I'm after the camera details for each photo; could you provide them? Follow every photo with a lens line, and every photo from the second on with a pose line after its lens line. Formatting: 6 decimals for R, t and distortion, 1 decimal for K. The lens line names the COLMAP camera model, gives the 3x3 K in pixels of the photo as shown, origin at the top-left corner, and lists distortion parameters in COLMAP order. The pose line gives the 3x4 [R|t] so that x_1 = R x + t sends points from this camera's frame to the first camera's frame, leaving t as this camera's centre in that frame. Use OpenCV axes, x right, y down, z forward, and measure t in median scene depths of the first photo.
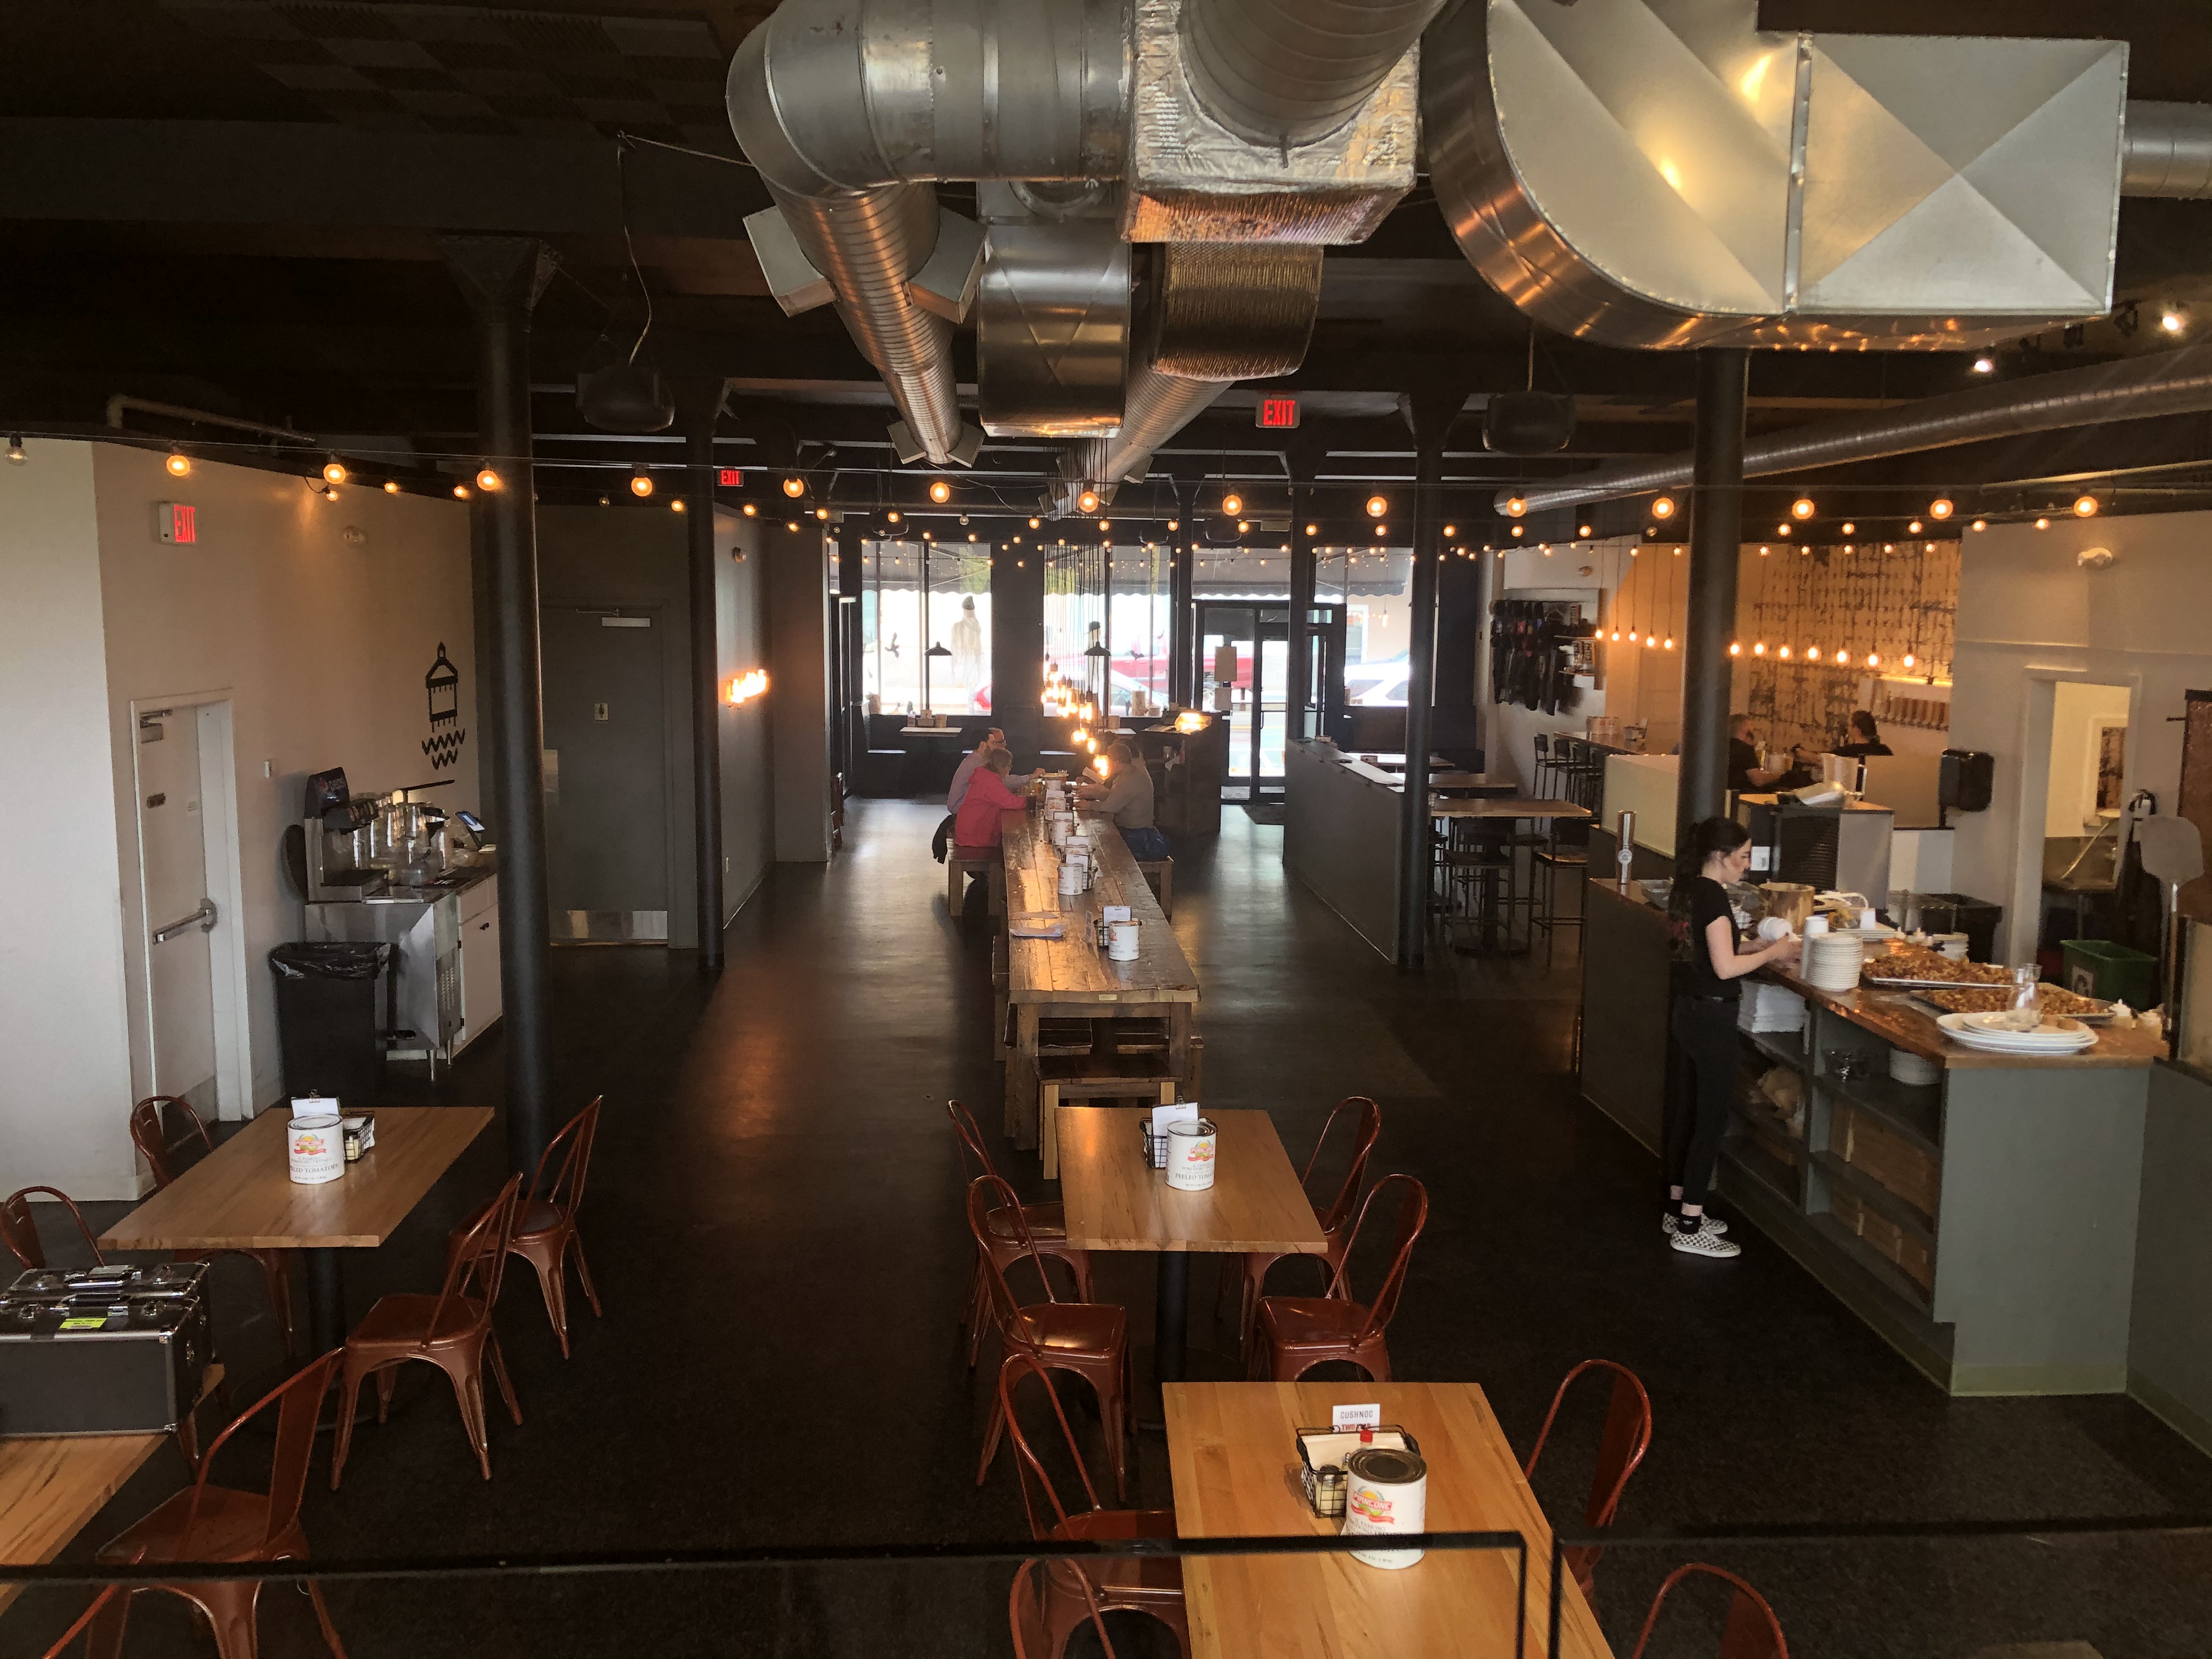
lens RADIAL K [[1800.8, 0, 1105.4], [0, 1800.8, 829.2], [0, 0, 1]] dist [0.001177, -0.000257]
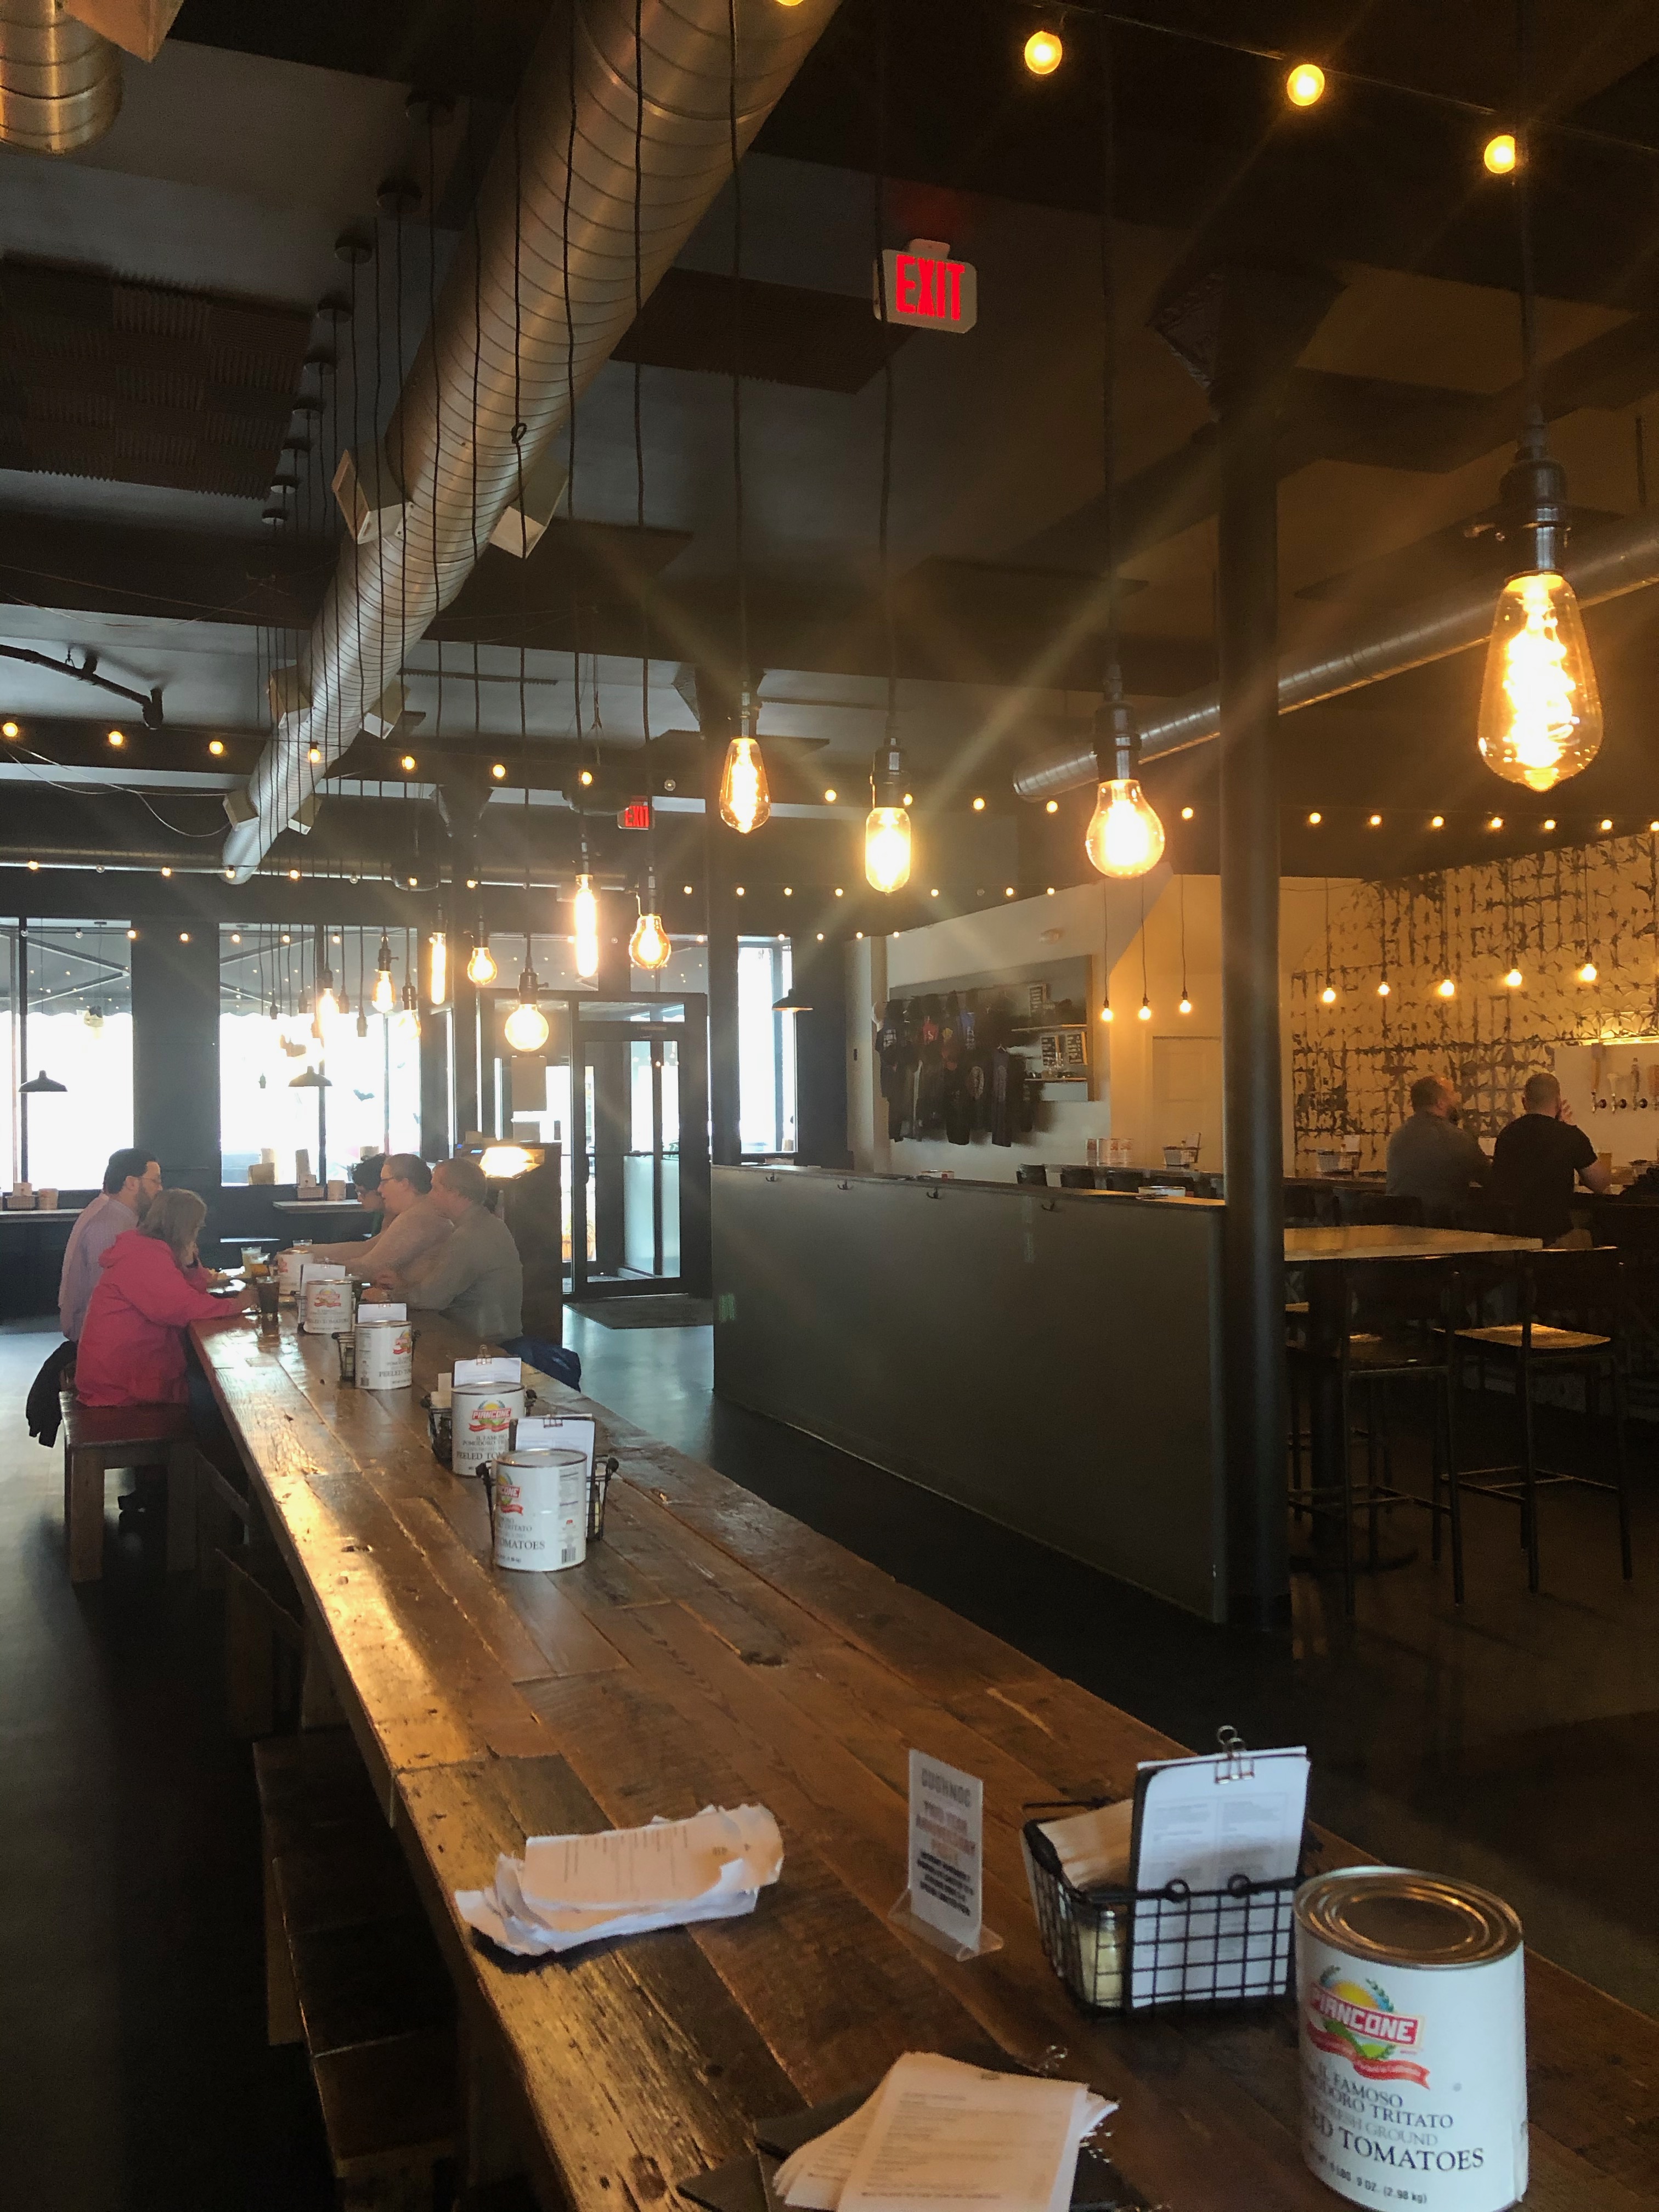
lens RADIAL K [[1800.8, 0, 829.5], [0, 1800.8, 1097.7], [0, 0, 1]] dist [0.001177, -0.000257]
pose [[0.949470, -0.019372, 0.313259, -0.034044], [0.061760, 0.990111, -0.125962, 0.001010], [-0.307721, 0.138944, 0.941277, 0.382547]]
